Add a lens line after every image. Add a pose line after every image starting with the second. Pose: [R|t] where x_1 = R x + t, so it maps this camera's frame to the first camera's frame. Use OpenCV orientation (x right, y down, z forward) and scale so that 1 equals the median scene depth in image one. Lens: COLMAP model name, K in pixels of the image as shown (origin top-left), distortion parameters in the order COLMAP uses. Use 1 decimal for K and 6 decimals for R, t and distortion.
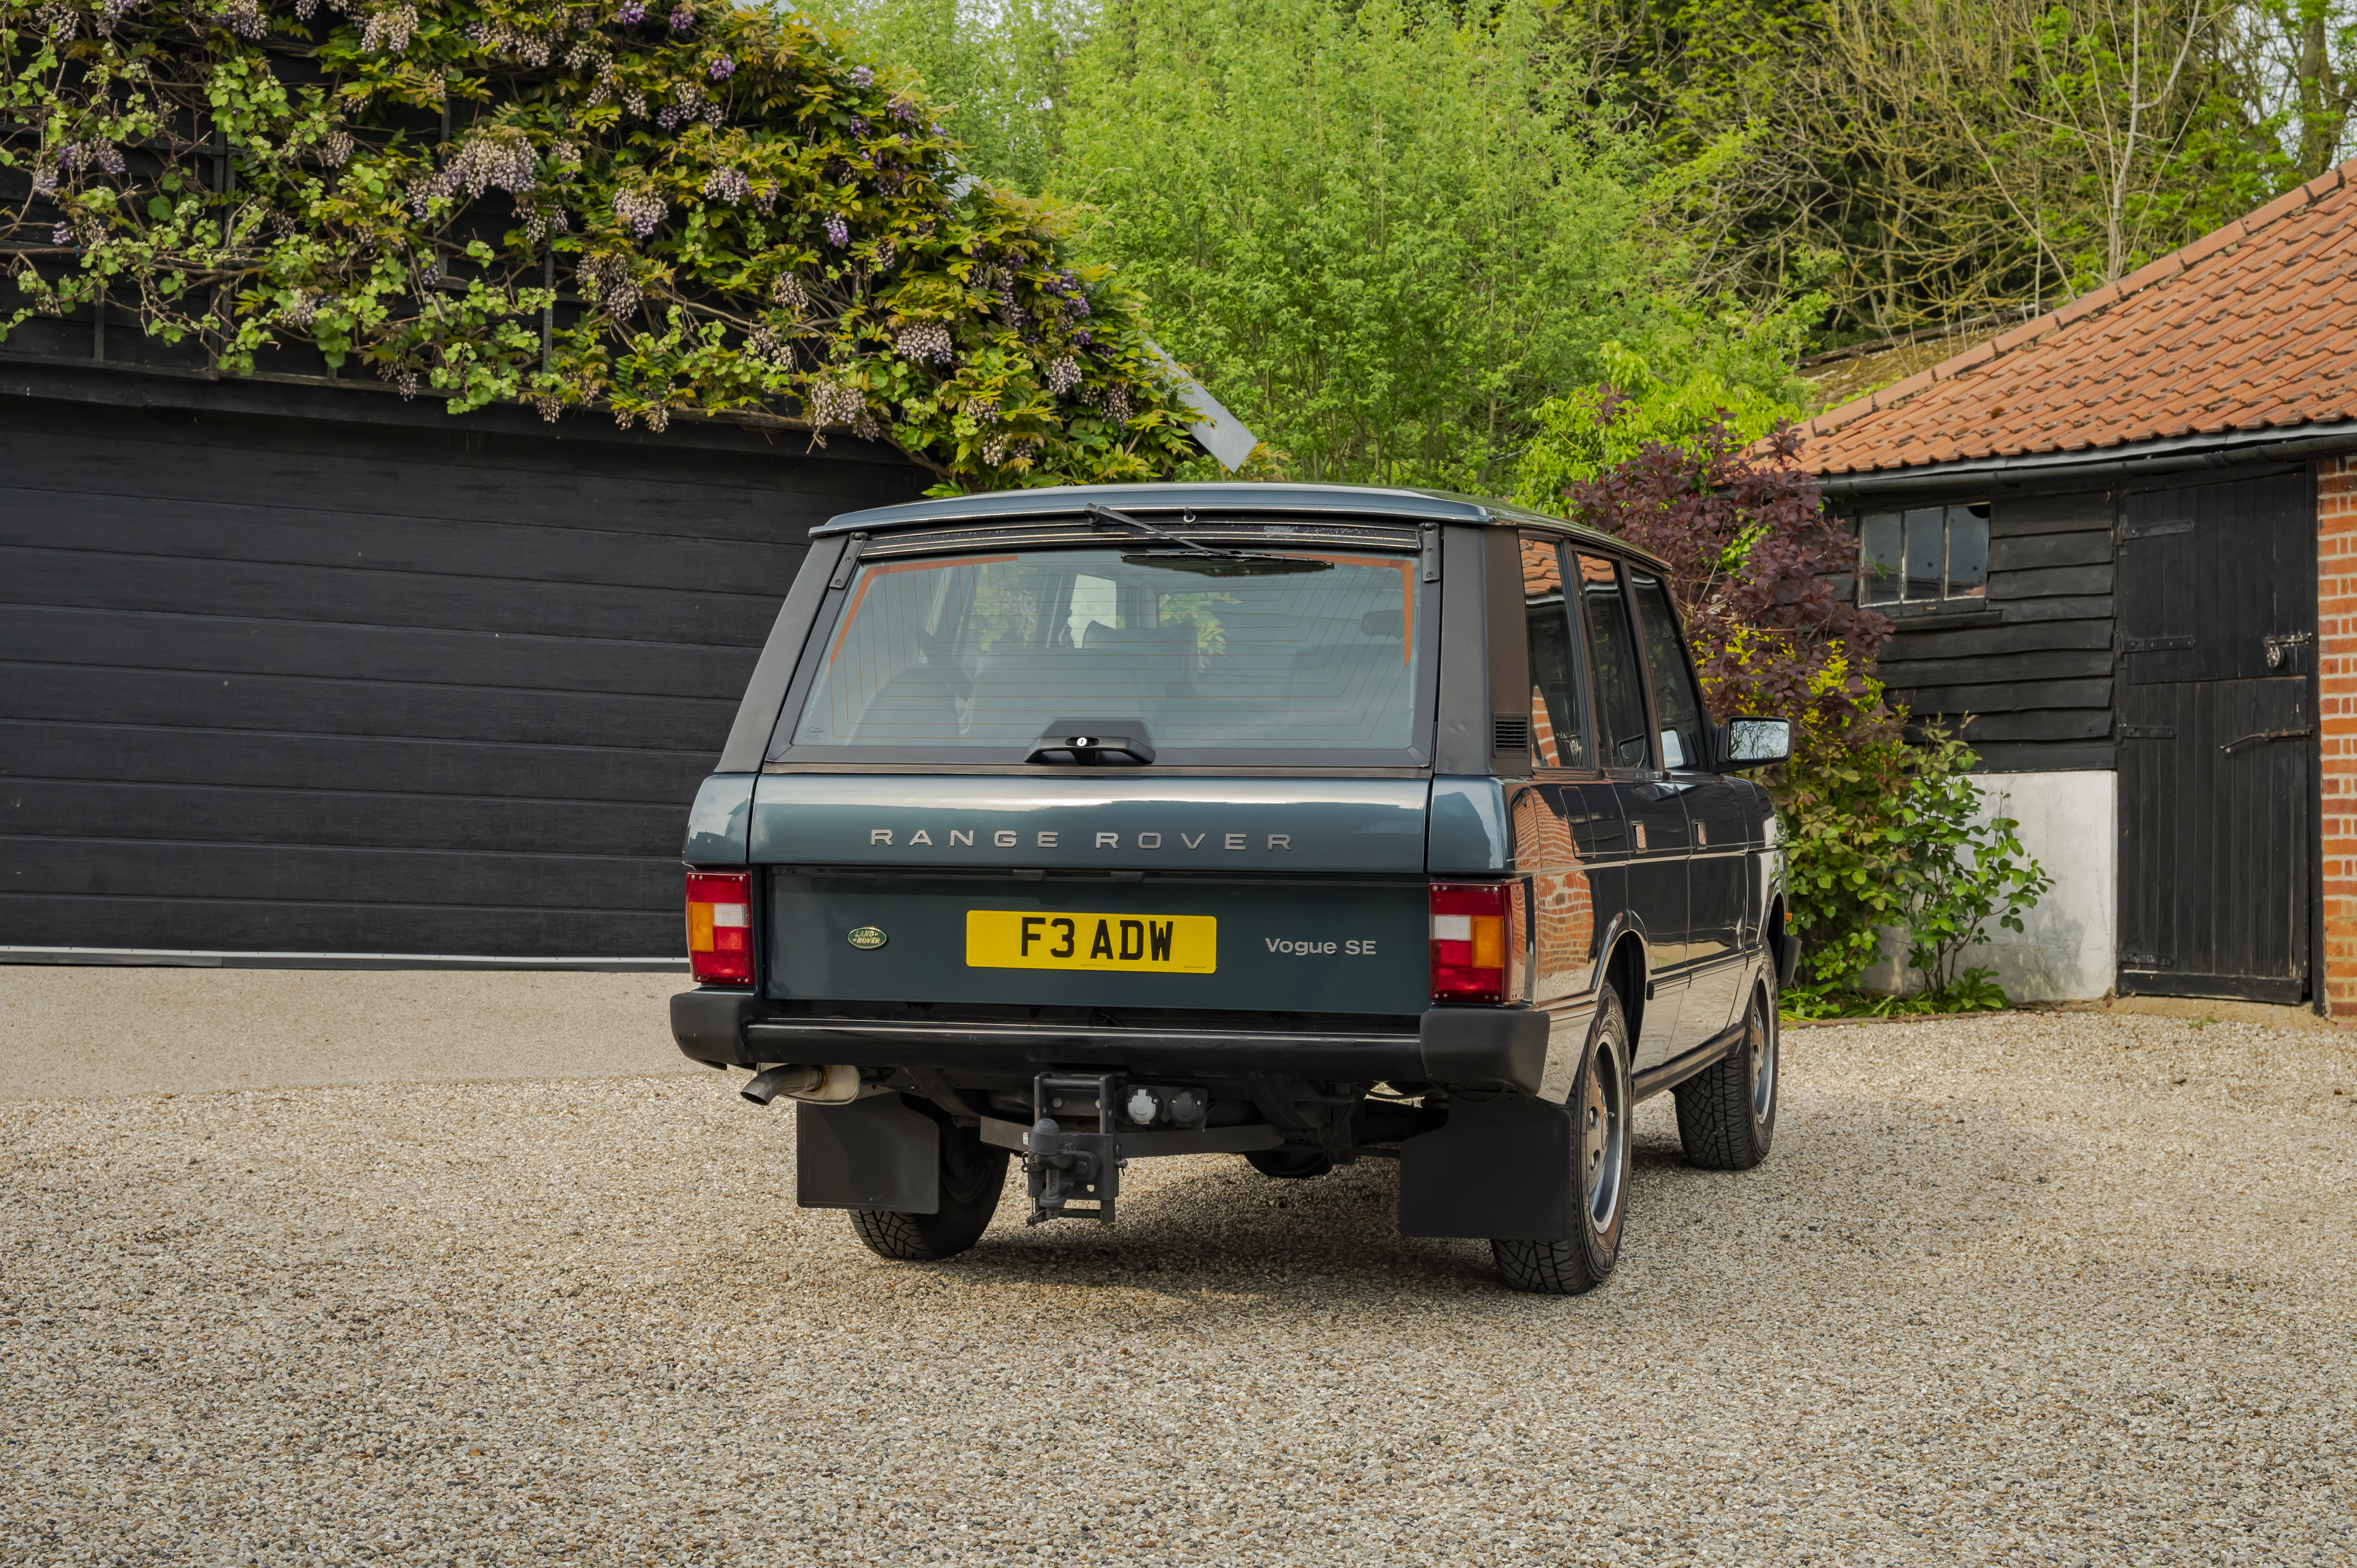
lens RADIAL K [[3510.3, 0, 1183.1], [0, 3510.3, 794.5], [0, 0, 1]] dist [0.000417, 0.029067]
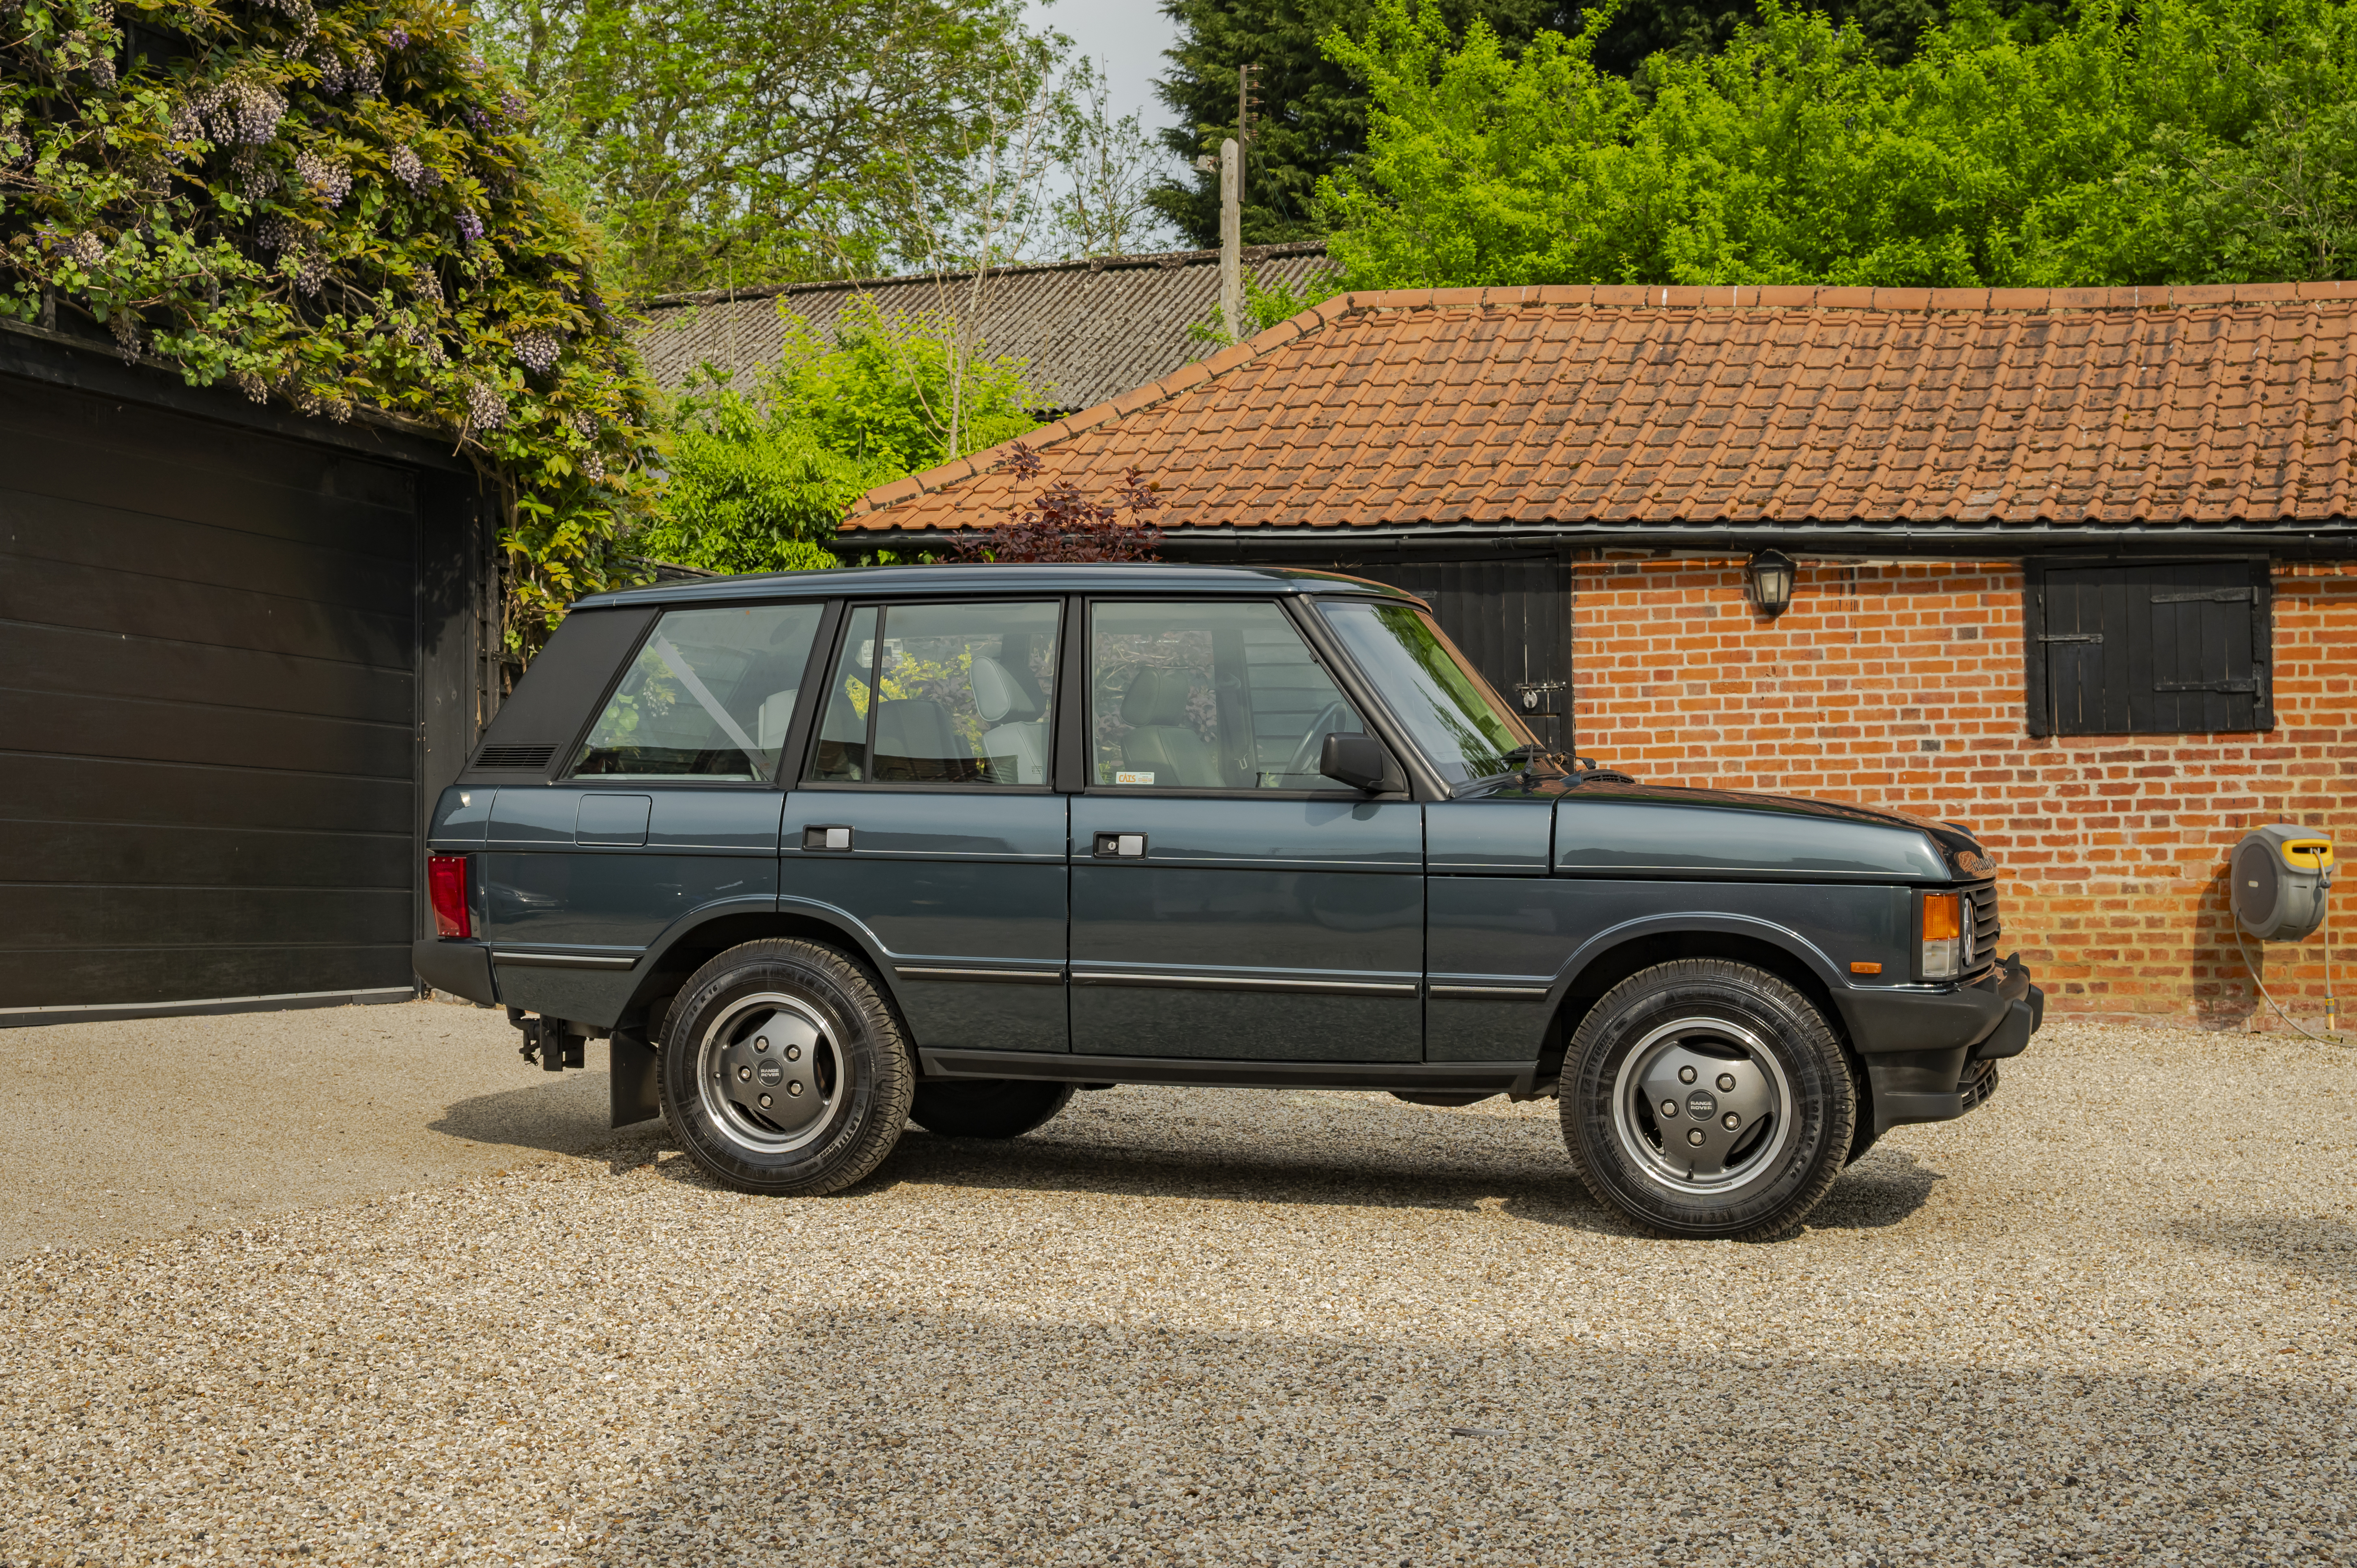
lens RADIAL K [[3099.7, 0, 1140.9], [0, 3099.7, 758.4], [0, 0, 1]] dist [0.008811, -0.021617]
pose [[0.721891, 0.004764, 0.691991, -0.565984], [0.003187, 0.999943, -0.010208, -0.006498], [-0.692000, 0.009575, 0.721834, 0.274268]]
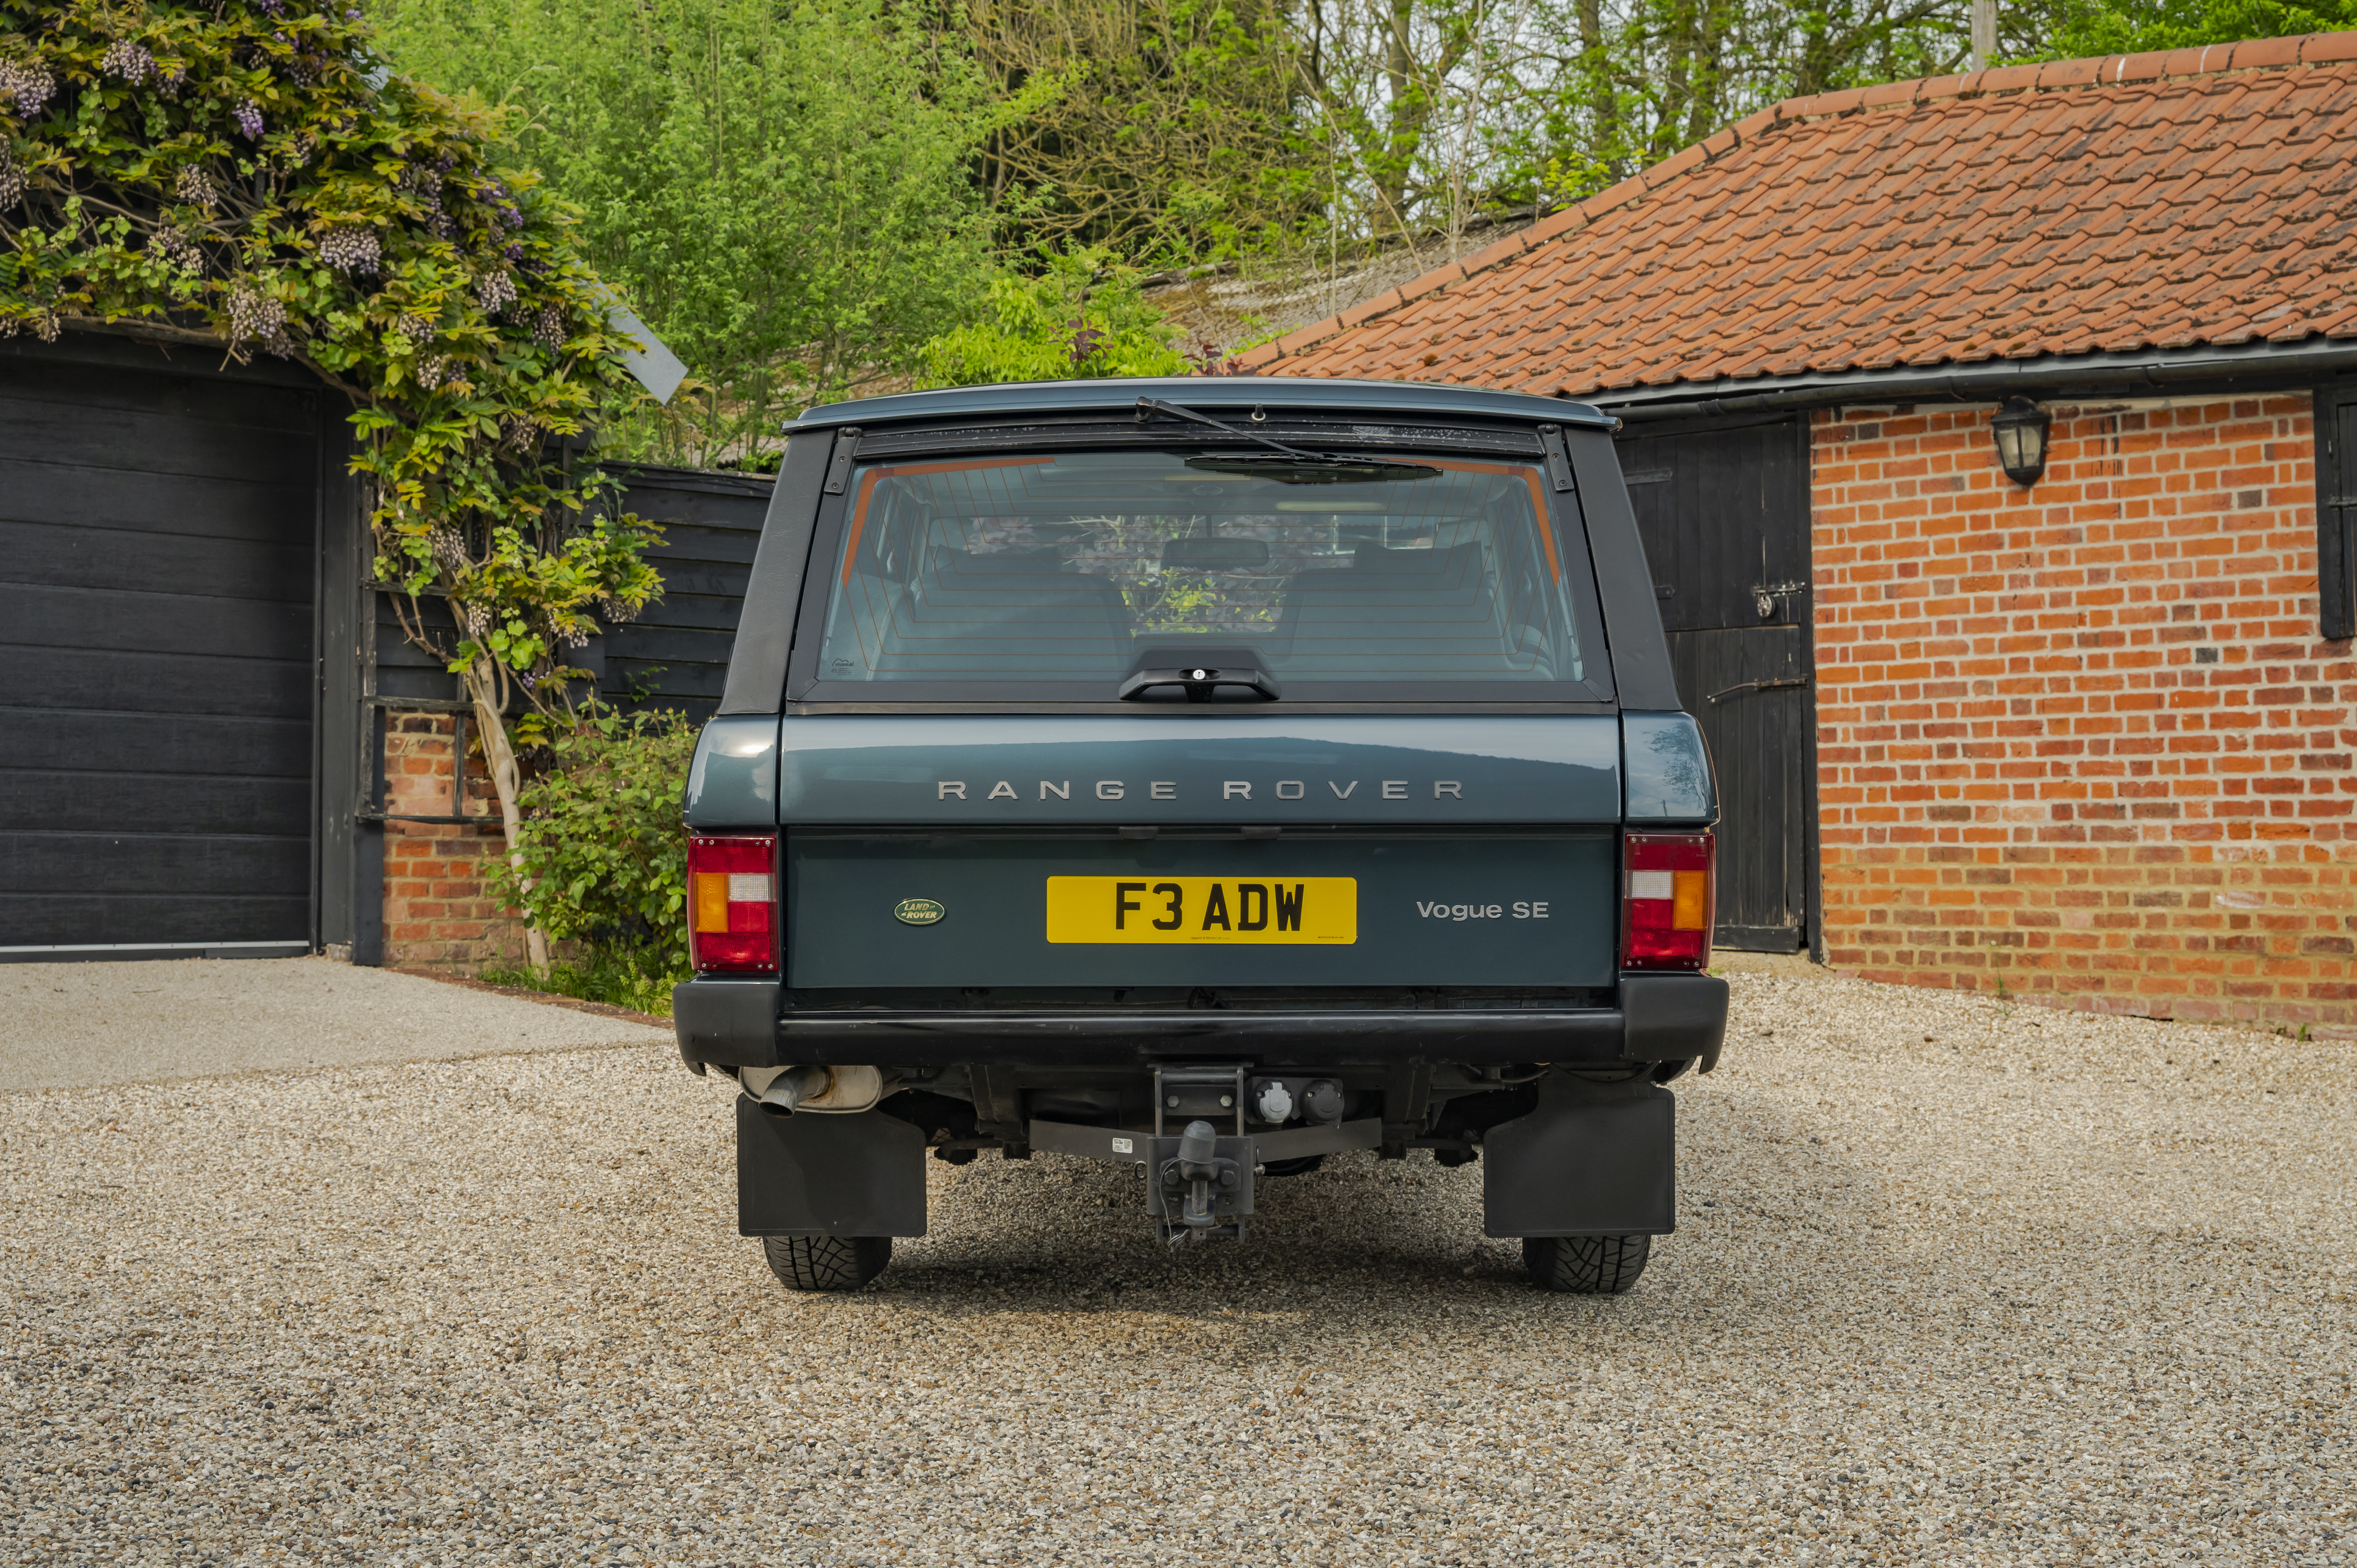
lens RADIAL K [[3487.3, 0, 1178.5], [0, 3487.3, 784.0], [0, 0, 1]] dist [-0.013076, 0.095883]
pose [[0.958560, -0.010920, 0.284680, -0.130506], [0.009171, 0.999930, 0.007478, 0.002385], [-0.284742, -0.004557, 0.958593, 0.092992]]
